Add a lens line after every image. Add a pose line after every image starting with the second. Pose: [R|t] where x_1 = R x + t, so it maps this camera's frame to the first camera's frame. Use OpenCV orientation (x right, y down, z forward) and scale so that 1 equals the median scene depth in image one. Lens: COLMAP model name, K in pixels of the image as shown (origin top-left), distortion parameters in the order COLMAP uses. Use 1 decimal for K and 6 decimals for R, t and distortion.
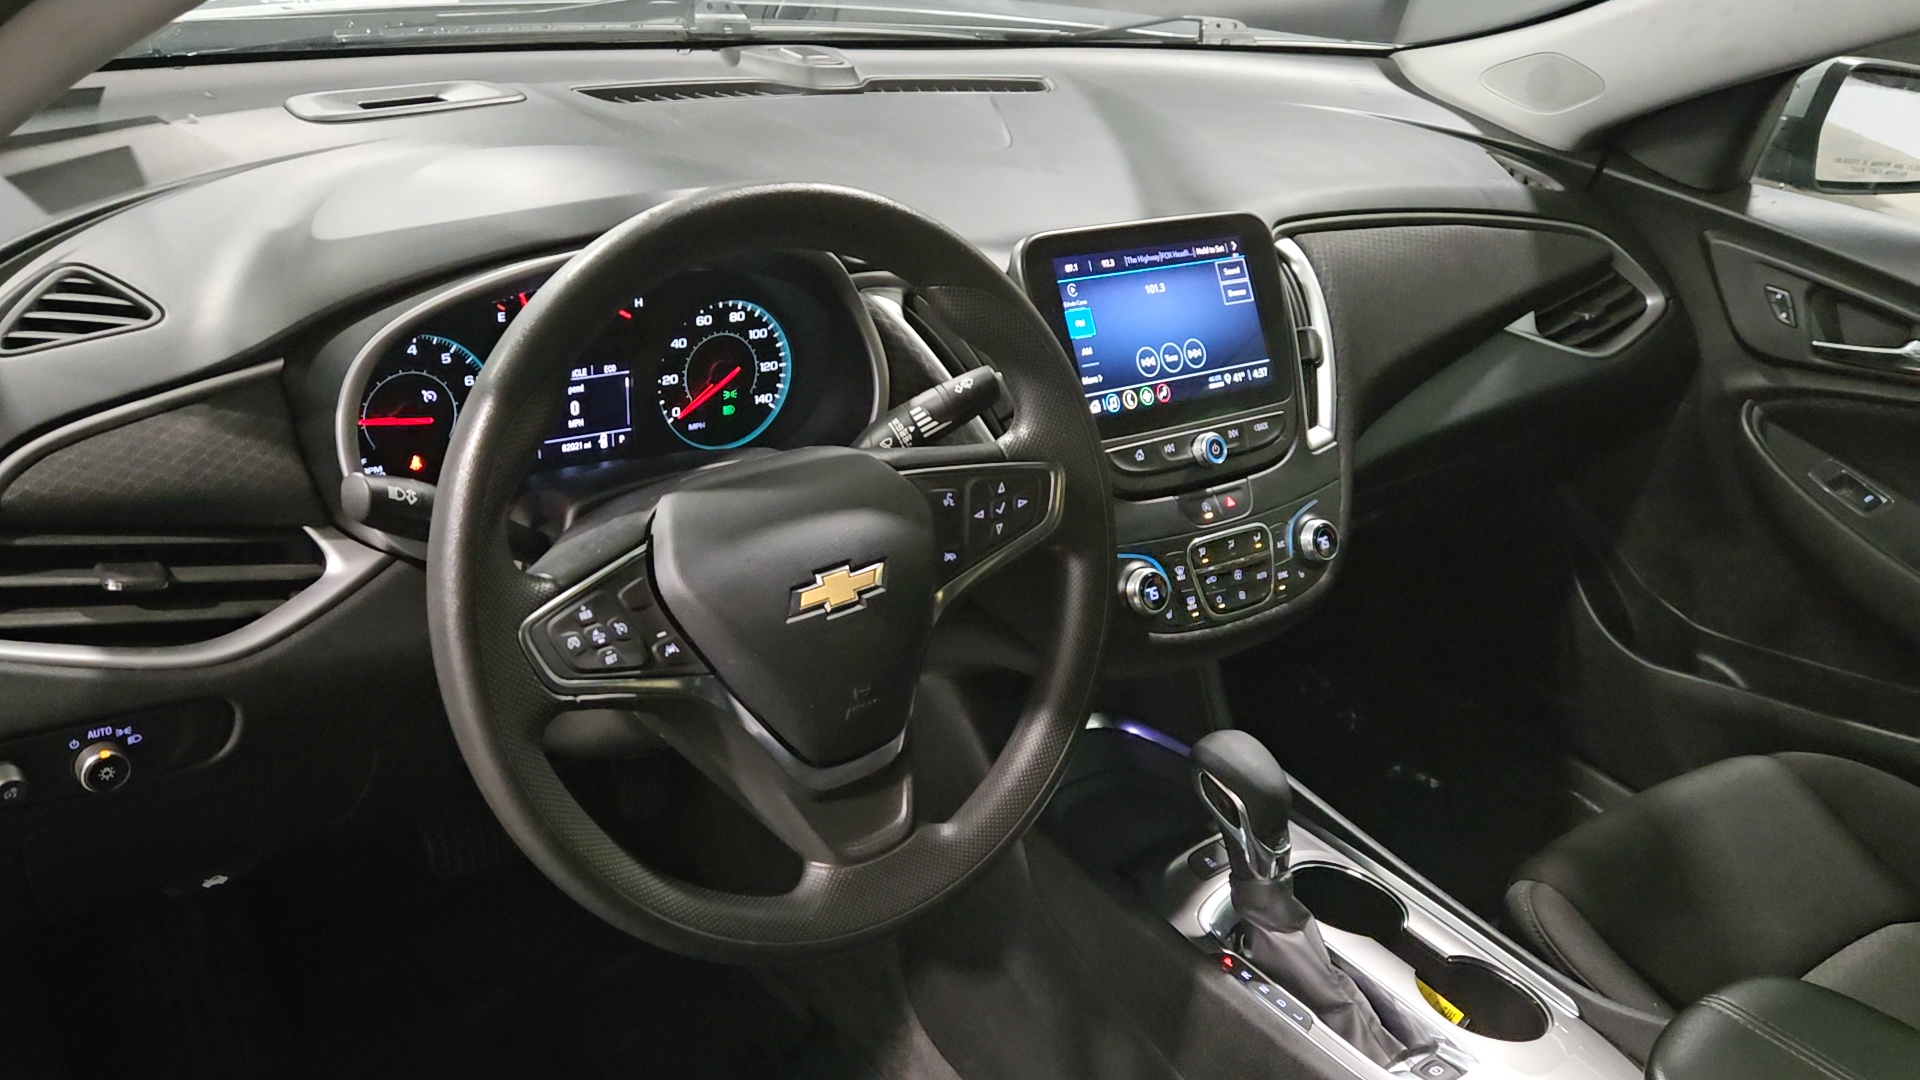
lens RADIAL K [[1587.2, 0, 959.0], [0, 1587.2, 539.8], [0, 0, 1]] dist [0.033608, -0.035680]
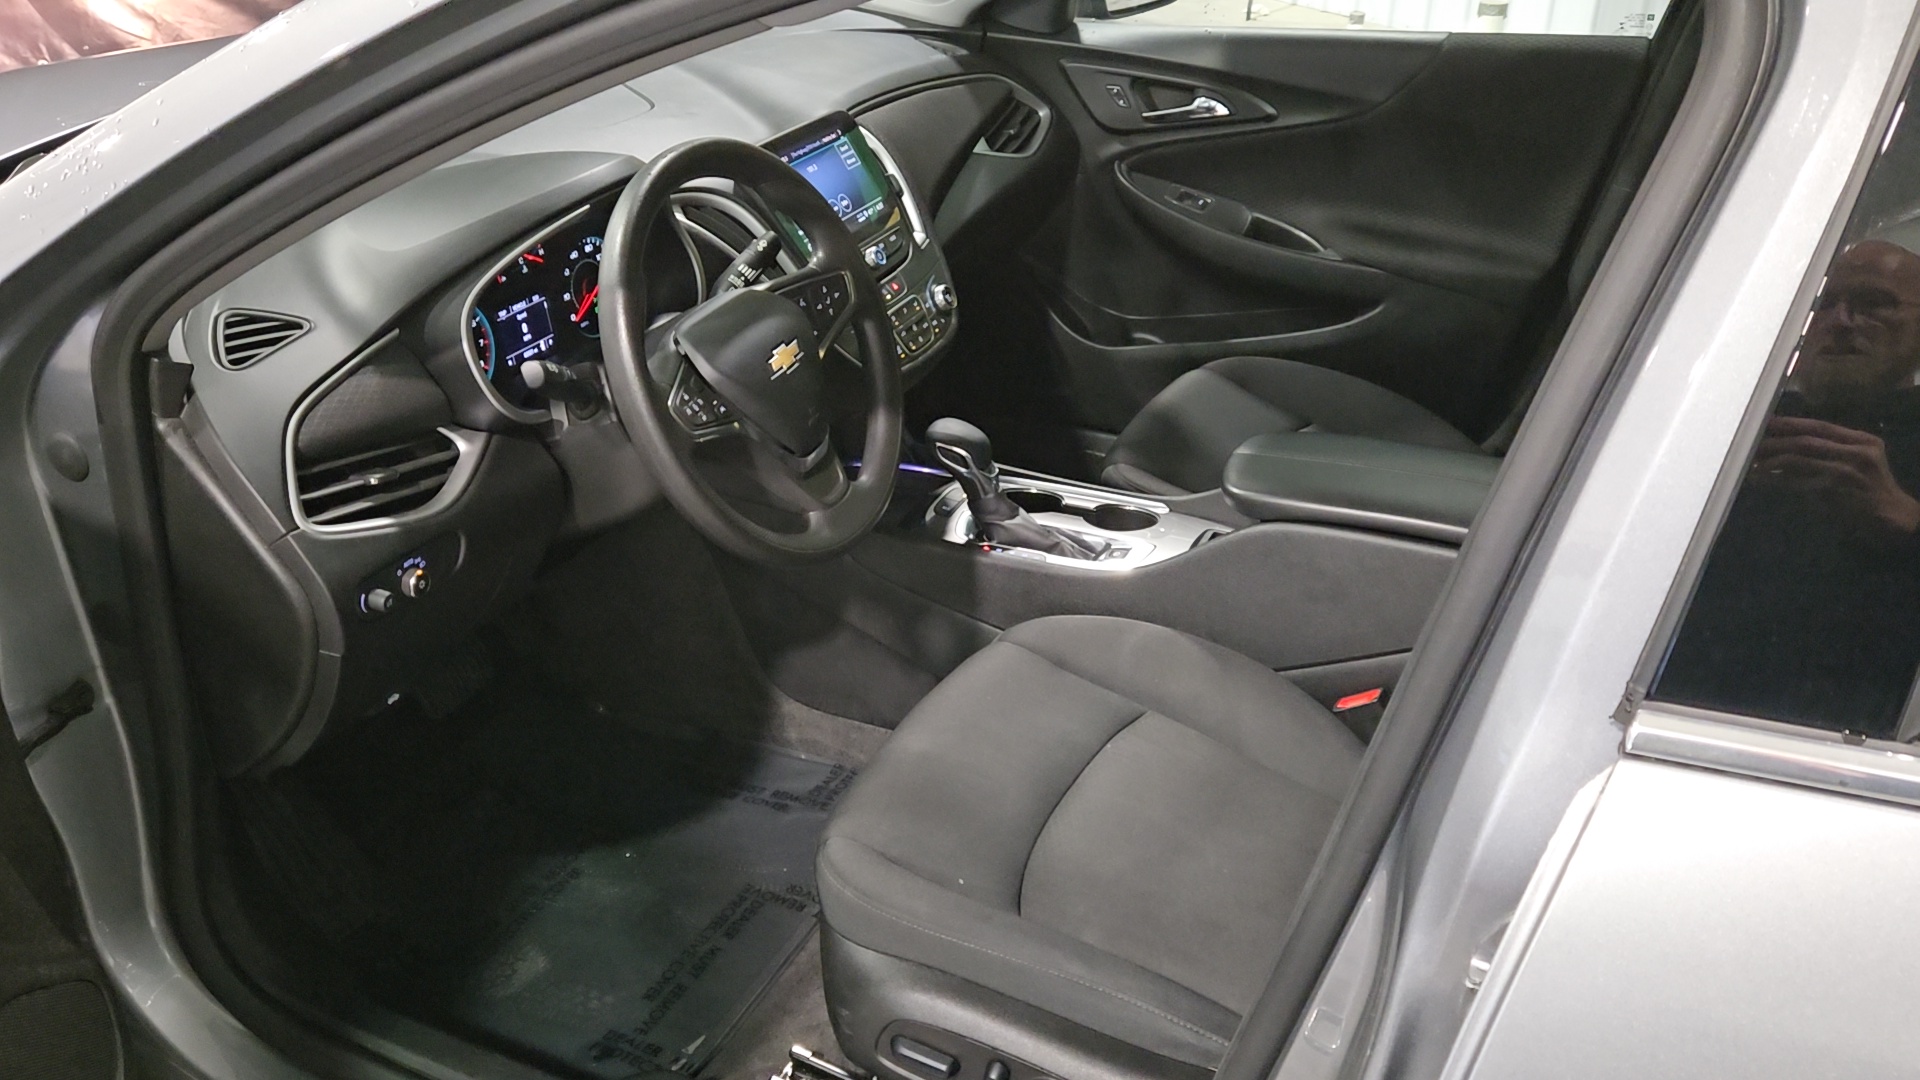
lens RADIAL K [[1587.2, 0, 946.3], [0, 1587.2, 537.2], [0, 0, 1]] dist [0.033608, -0.035680]
pose [[0.880343, -0.322435, 0.347896, -0.437583], [0.305609, 0.946475, 0.103867, 0.067191], [-0.362765, 0.014881, 0.931762, -0.530927]]
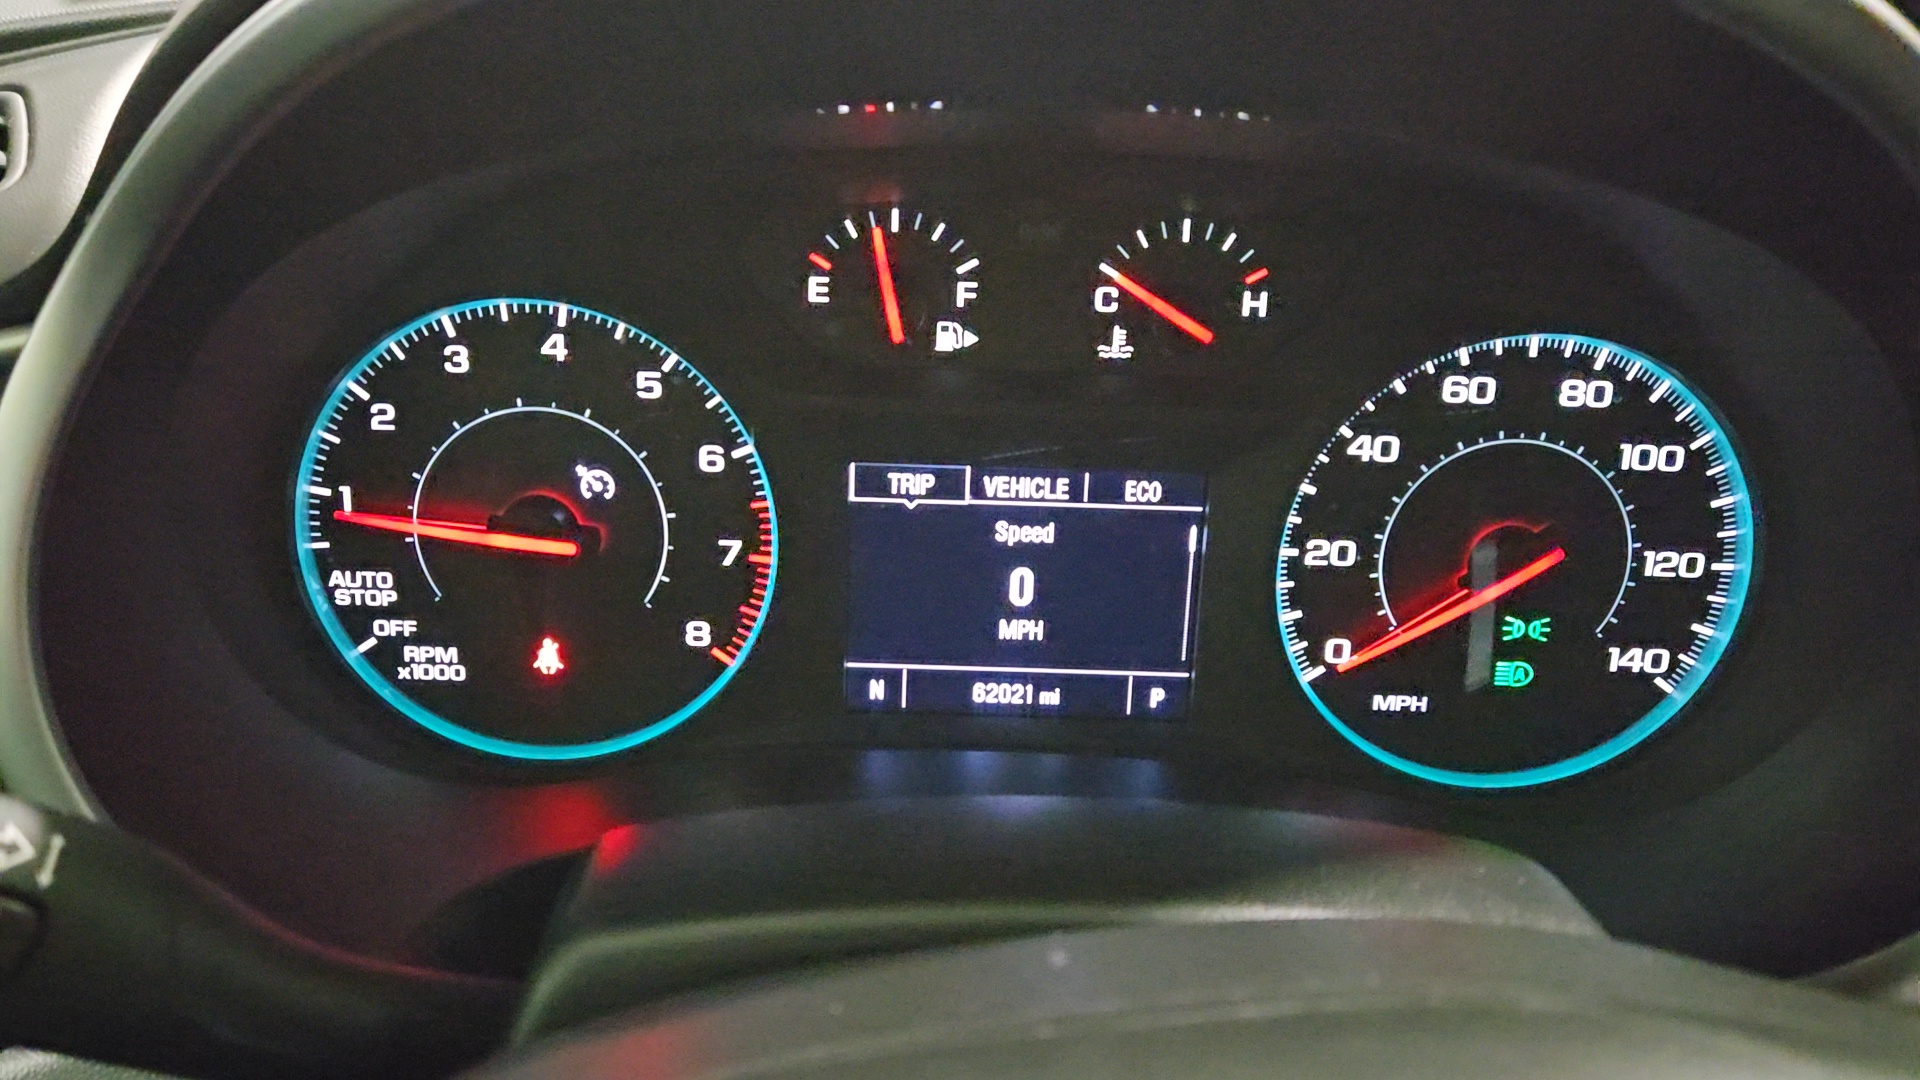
lens RADIAL K [[1587.2, 0, 953.8], [0, 1587.2, 534.5], [0, 0, 1]] dist [0.033608, -0.035680]
pose [[0.800621, 0.152220, -0.579513, -0.049439], [-0.213748, 0.976114, -0.038907, -0.069781], [0.559748, 0.155019, 0.814034, 0.639727]]
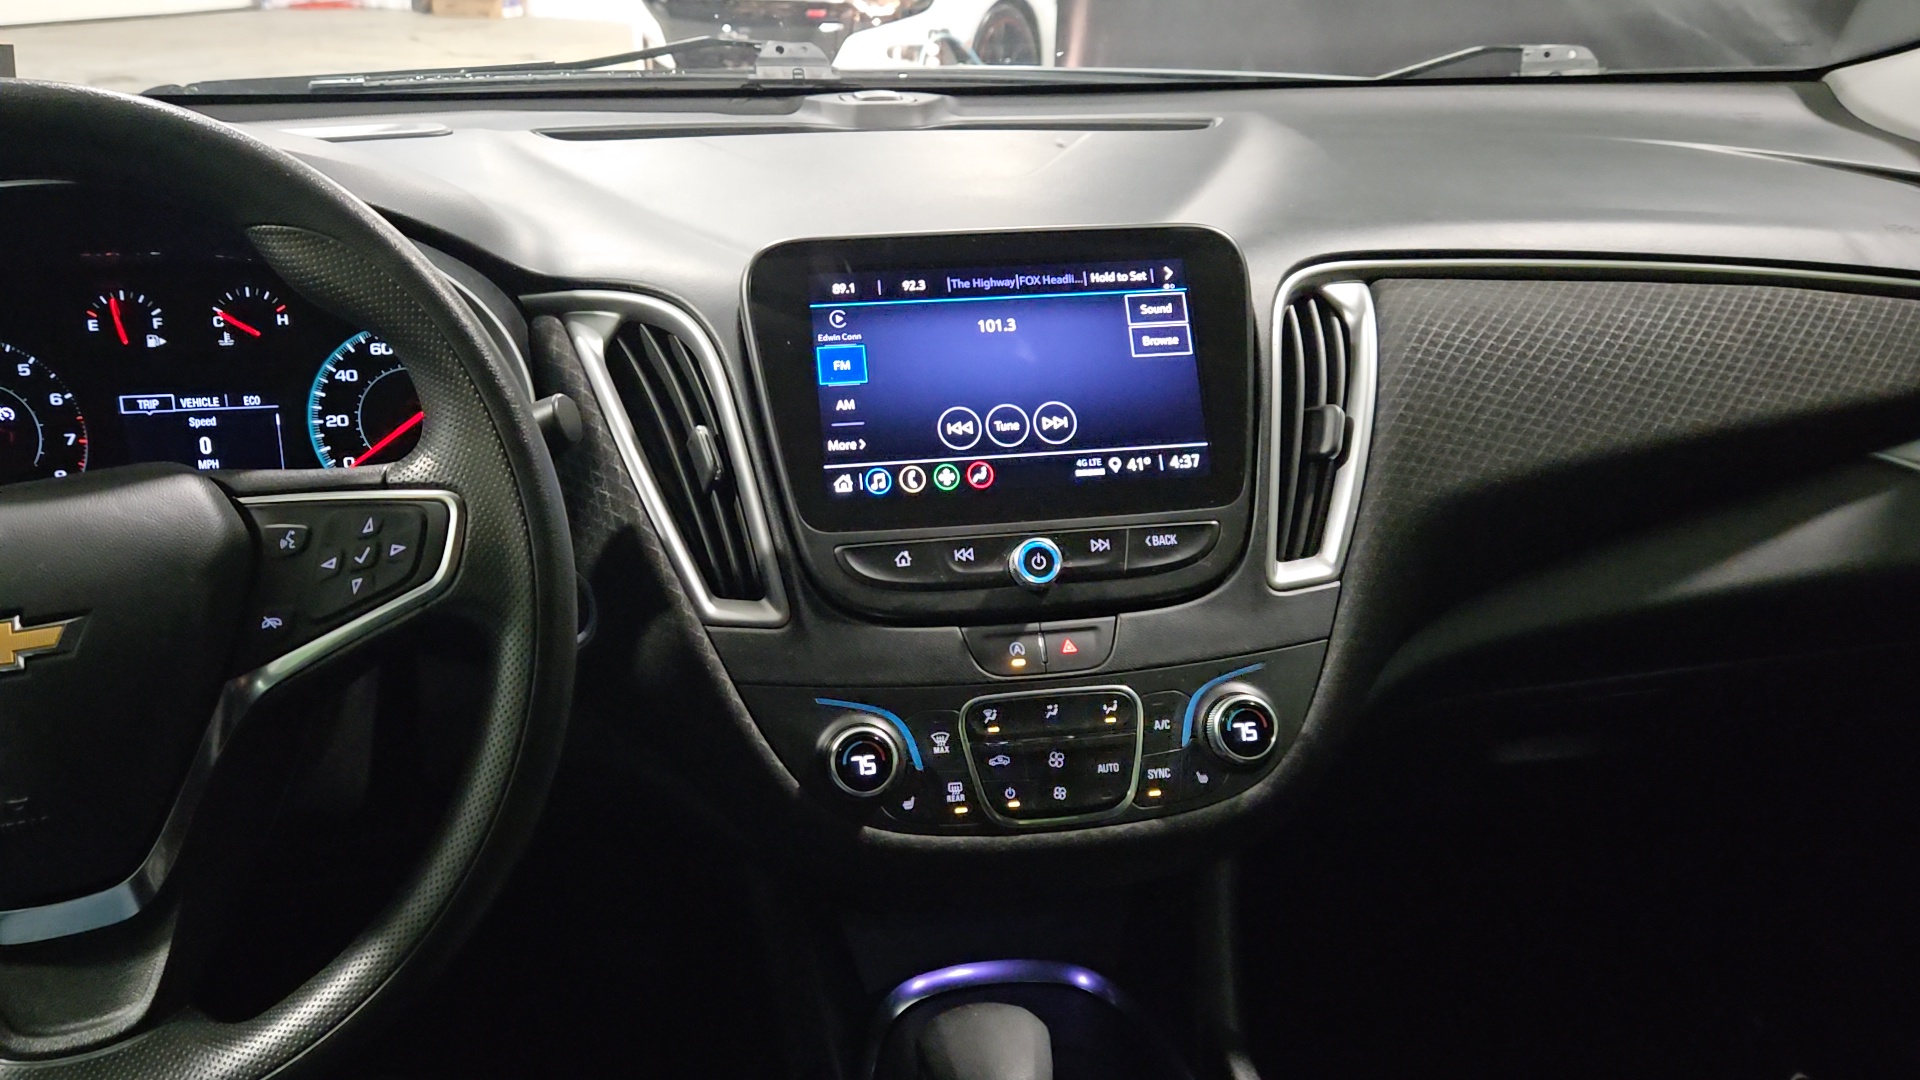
lens RADIAL K [[1630.7, 0, 960.9], [0, 1630.7, 550.0], [0, 0, 1]] dist [0.017934, -0.015631]
pose [[0.883716, 0.057463, -0.464482, 0.448779], [-0.115238, 0.988596, -0.096948, 0.006637], [0.453614, 0.139200, 0.880260, 0.399068]]
